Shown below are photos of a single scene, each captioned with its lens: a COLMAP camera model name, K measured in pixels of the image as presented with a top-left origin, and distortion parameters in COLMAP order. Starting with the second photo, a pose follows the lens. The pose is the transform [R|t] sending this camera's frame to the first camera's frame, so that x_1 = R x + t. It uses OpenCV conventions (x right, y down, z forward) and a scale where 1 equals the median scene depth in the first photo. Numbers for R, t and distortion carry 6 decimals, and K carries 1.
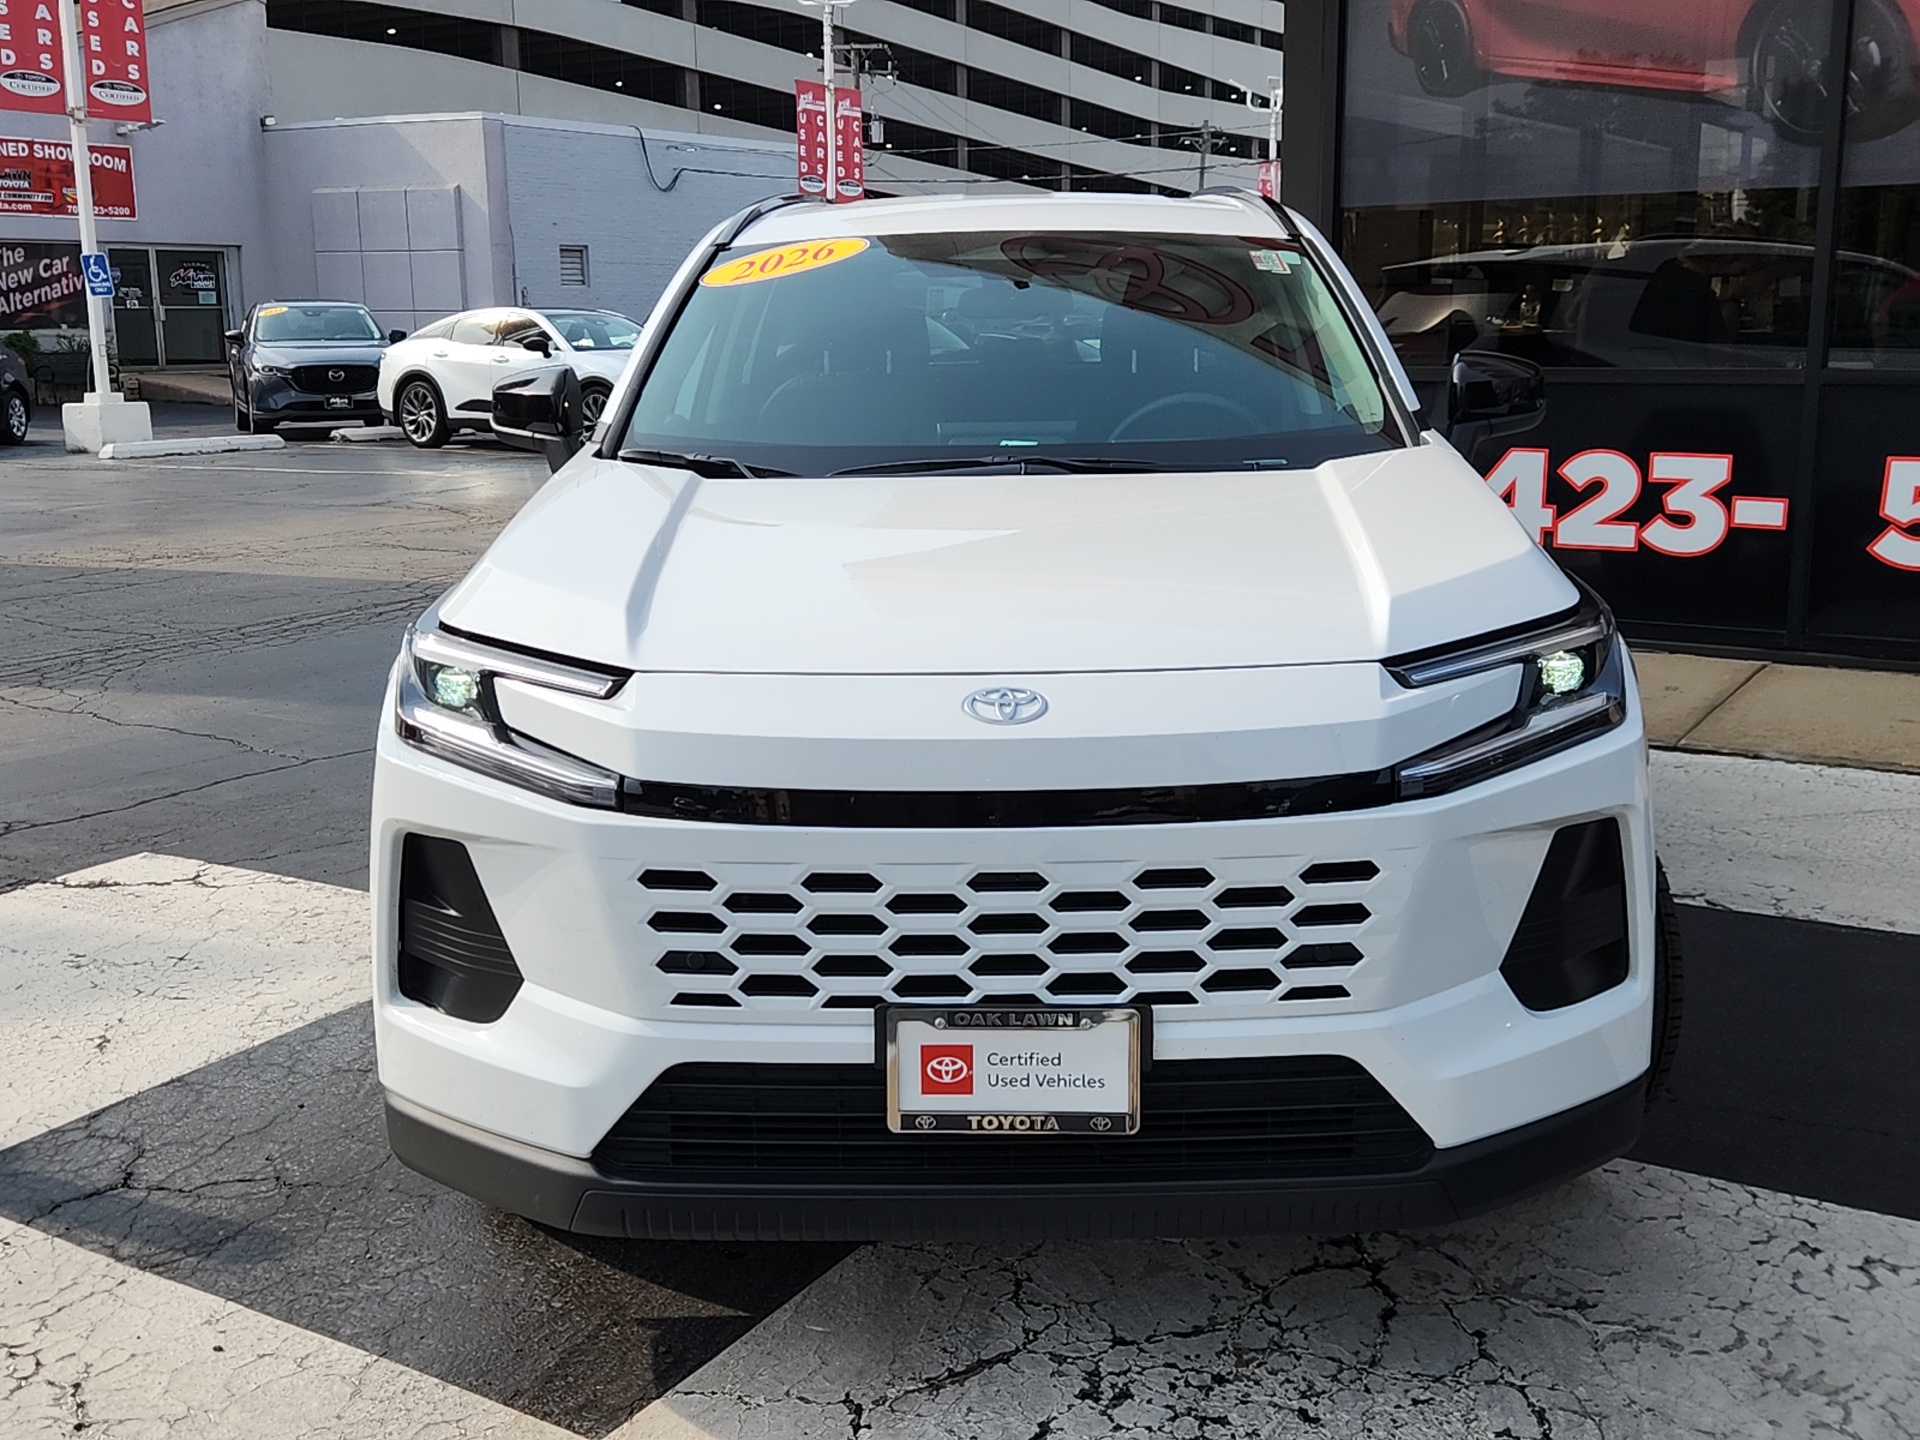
lens RADIAL K [[2041.2, 0, 960.0], [0, 2041.2, 720.0], [0, 0, 1]] dist [0.104280, -0.168486]
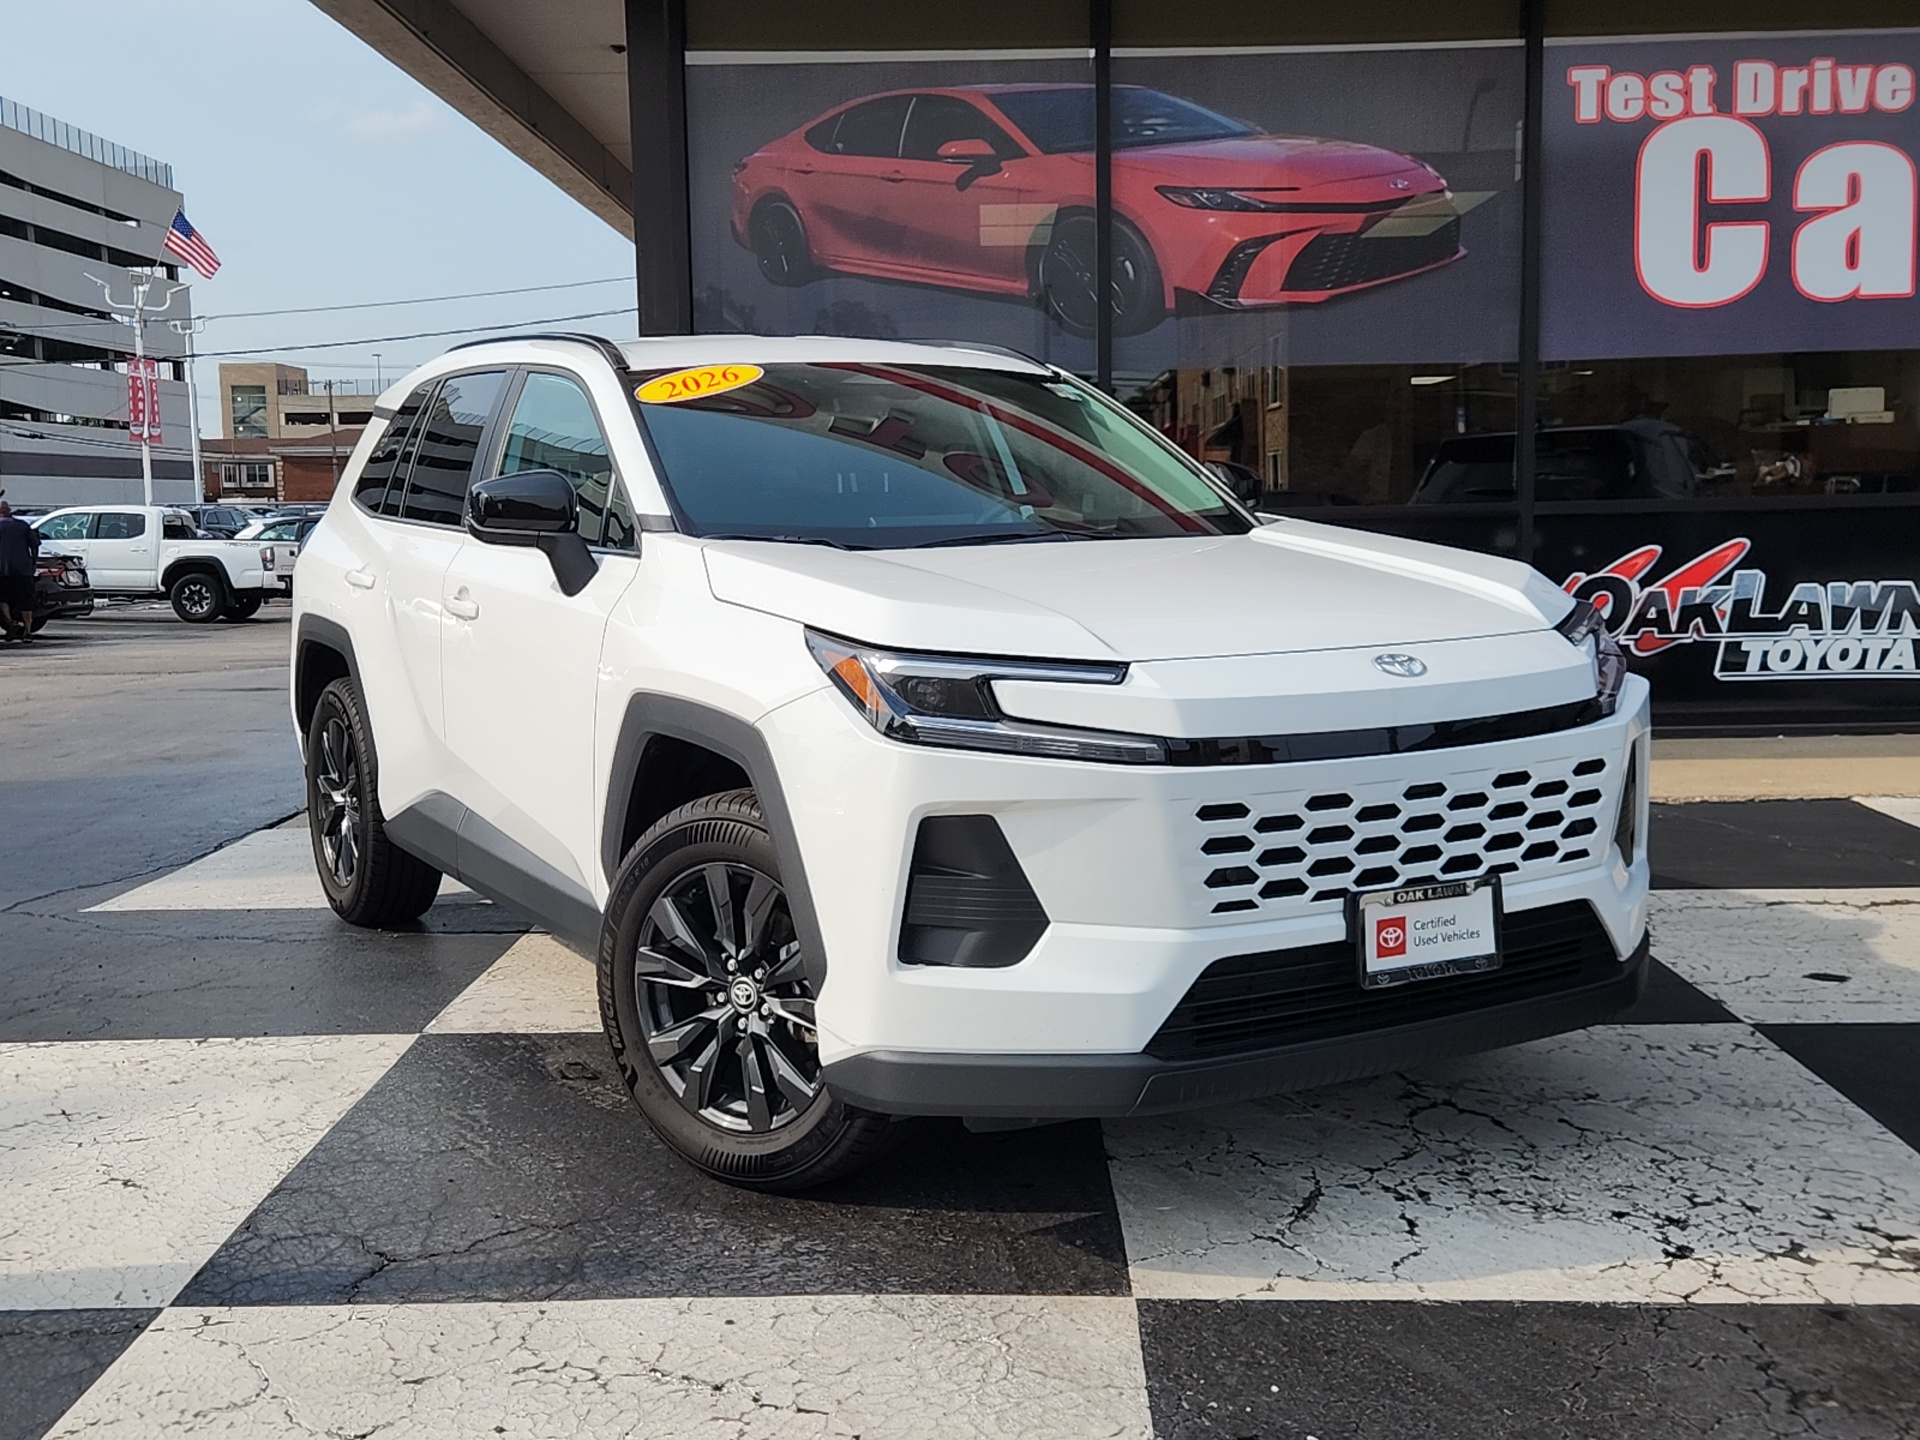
lens RADIAL K [[2041.2, 0, 960.0], [0, 2041.2, 720.0], [0, 0, 1]] dist [0.104280, -0.168486]
pose [[0.859089, -0.062289, 0.508022, -0.926442], [0.110963, 0.991627, -0.066059, 0.086672], [-0.499653, 0.113122, 0.858807, -0.034049]]
